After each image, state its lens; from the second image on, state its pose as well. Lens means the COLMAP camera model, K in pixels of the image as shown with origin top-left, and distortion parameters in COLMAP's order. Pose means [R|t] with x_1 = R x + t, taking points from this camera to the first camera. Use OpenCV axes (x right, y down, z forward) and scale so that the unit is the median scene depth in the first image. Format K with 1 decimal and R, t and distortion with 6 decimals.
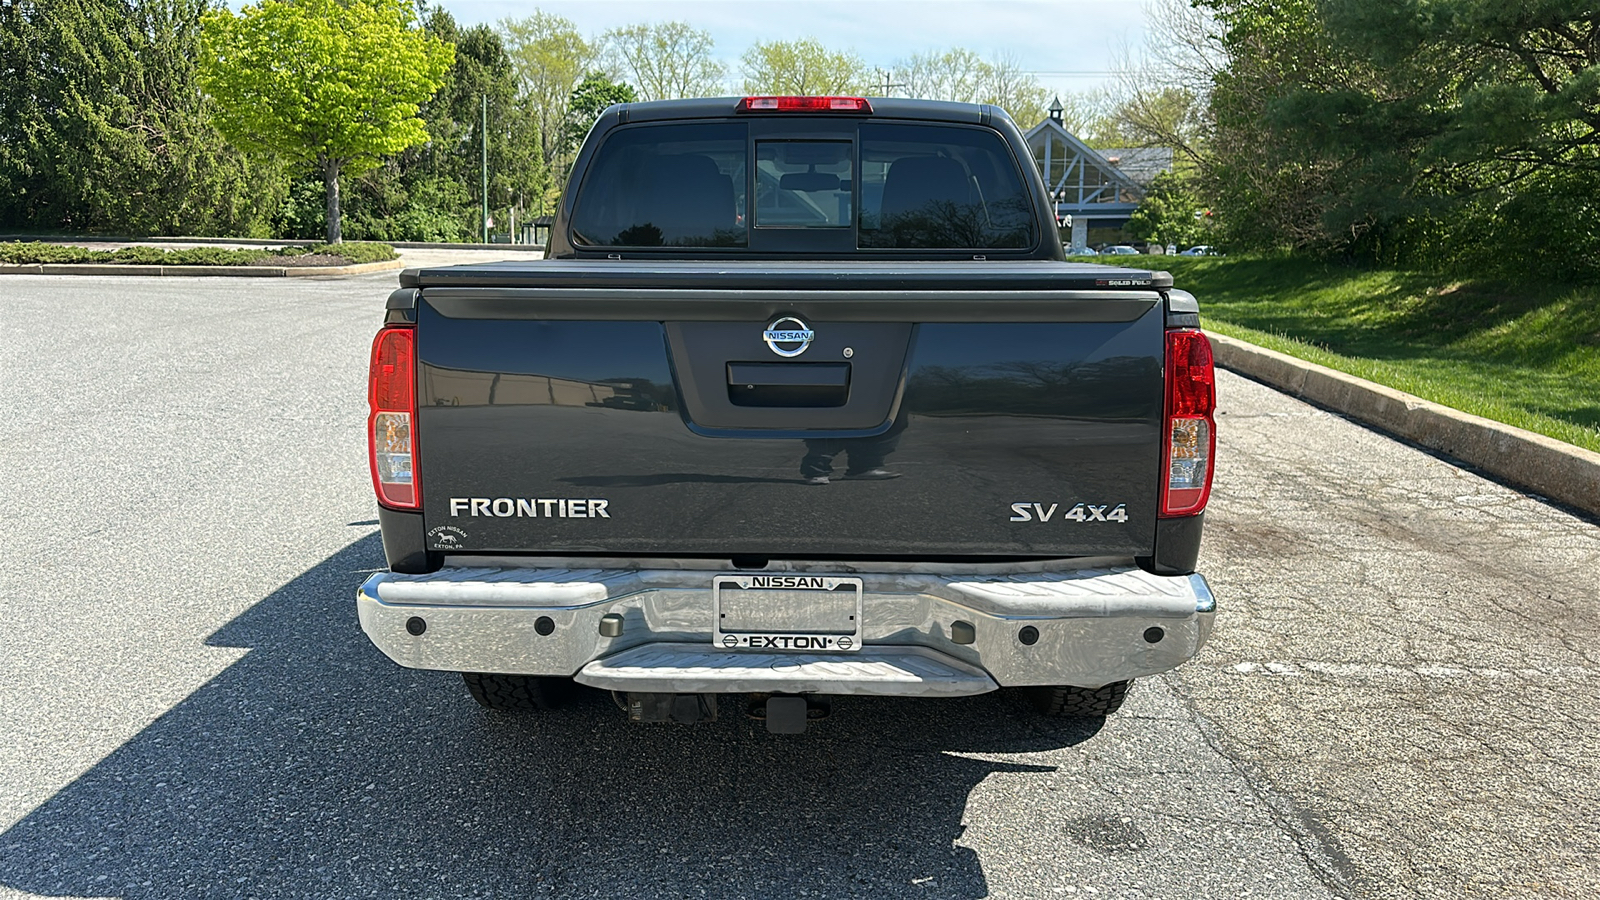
lens RADIAL K [[1435.5, 0, 800.0], [0, 1435.5, 450.0], [0, 0, 1]] dist [0.127563, -0.239103]
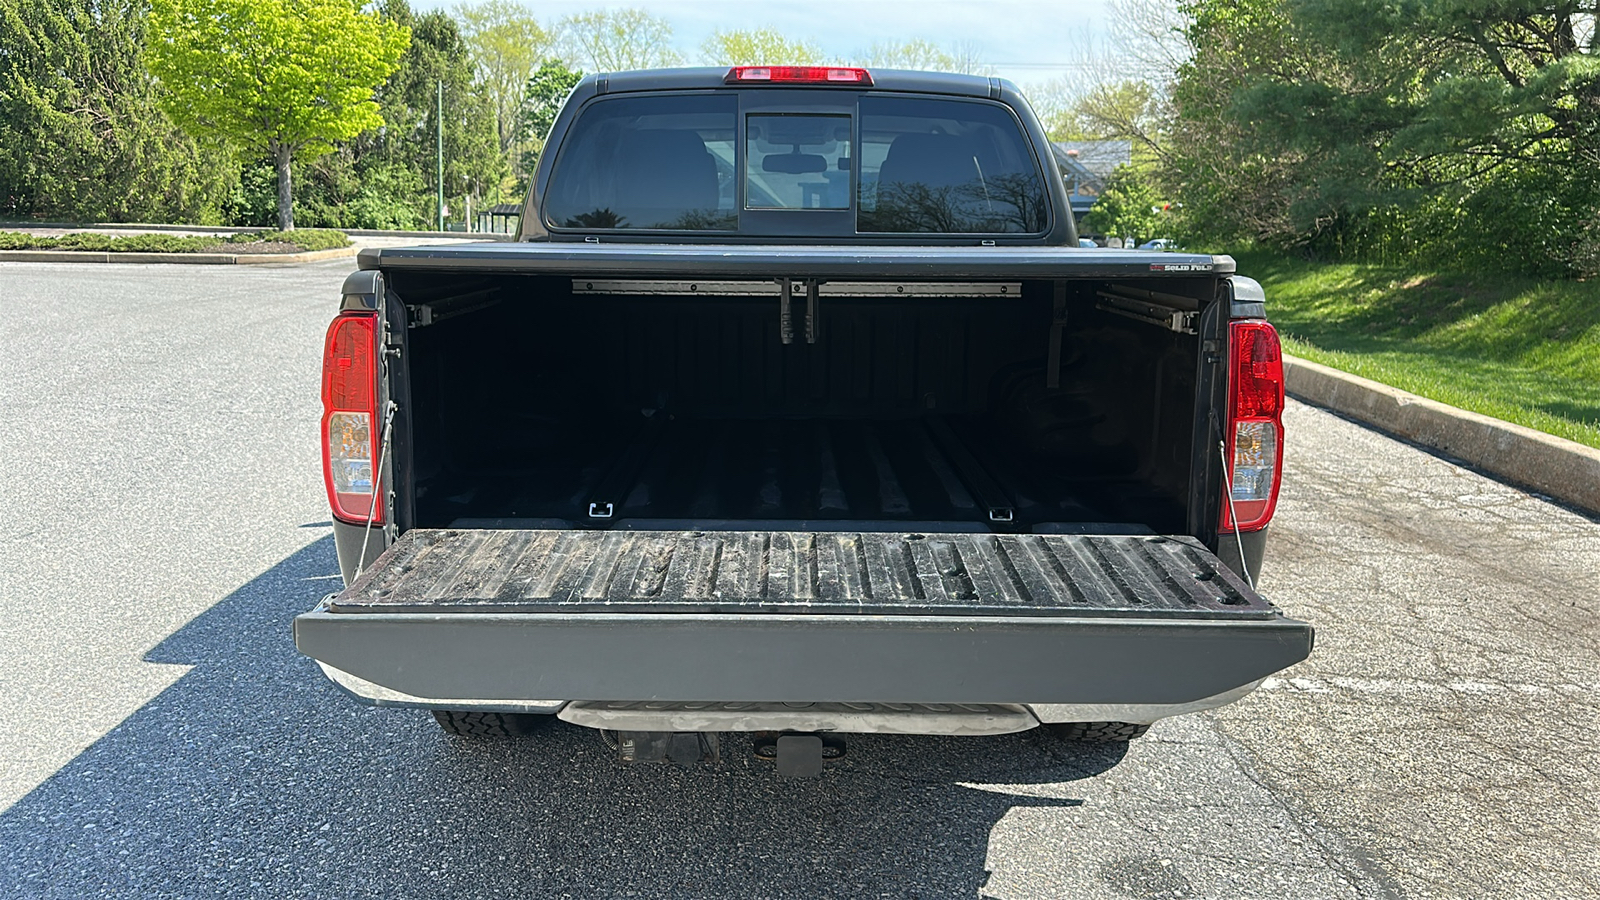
lens RADIAL K [[1438.2, 0, 800.0], [0, 1438.2, 450.0], [0, 0, 1]] dist [0.077288, -0.123859]
pose [[0.999551, 0.001141, 0.029952, -0.009859], [-0.001329, 0.999980, 0.006249, -0.002563], [-0.029944, -0.006286, 0.999532, 0.032465]]
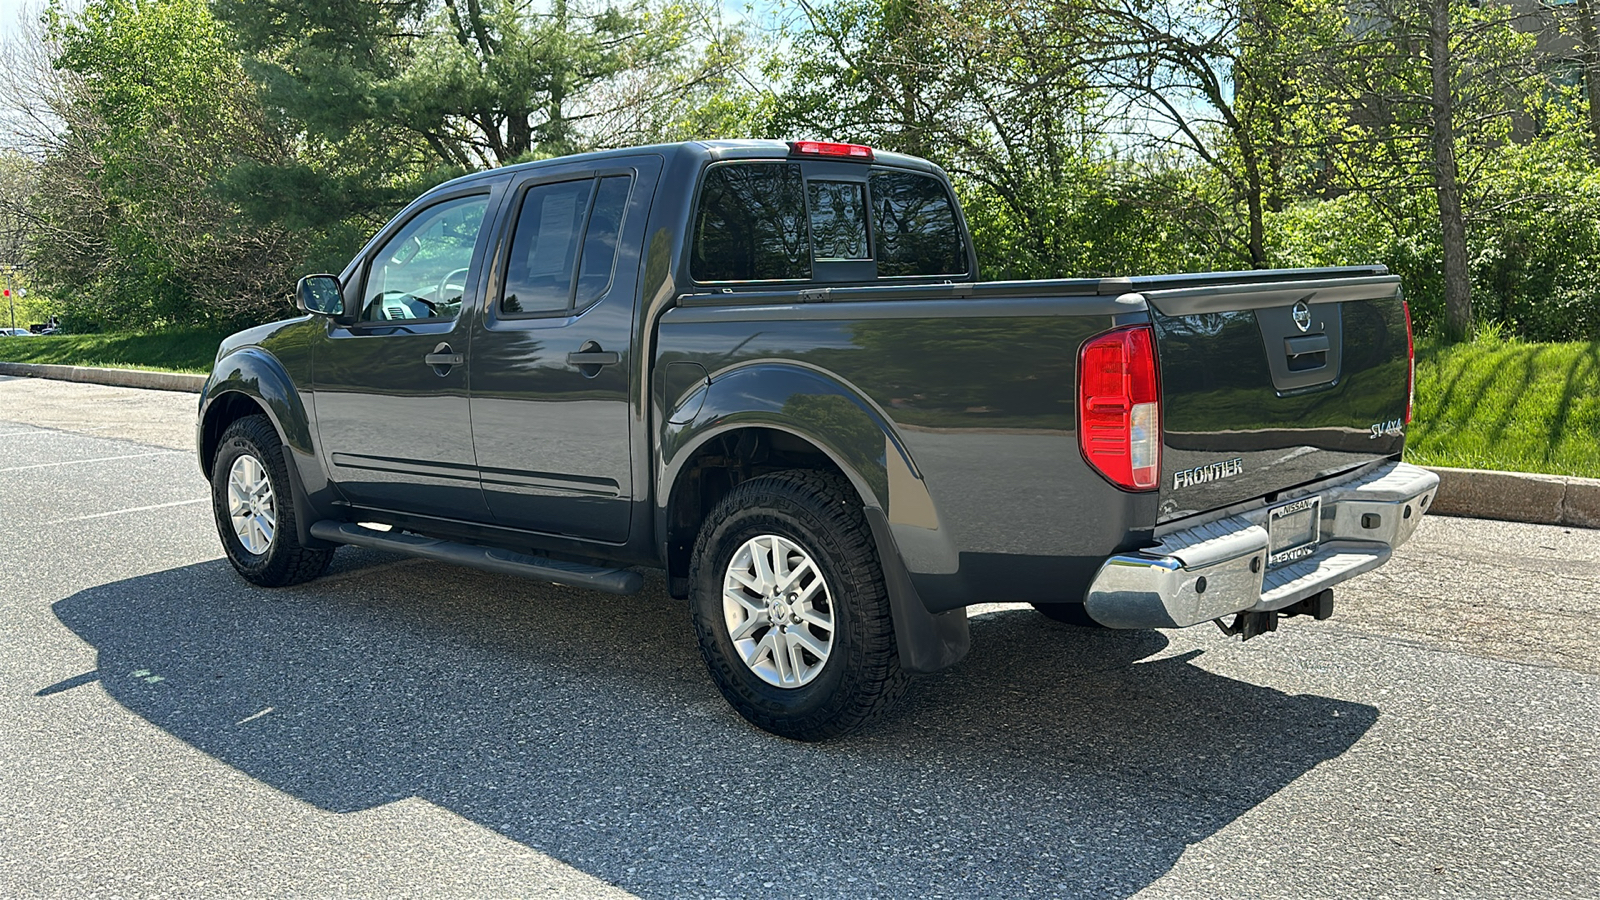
lens RADIAL K [[1435.5, 0, 800.0], [0, 1435.5, 450.0], [0, 0, 1]] dist [0.127563, -0.239103]
pose [[0.646964, -0.114555, 0.753867, -0.358759], [0.154789, 0.987797, 0.017263, -0.014103], [-0.746645, 0.105522, 0.656801, 0.131390]]
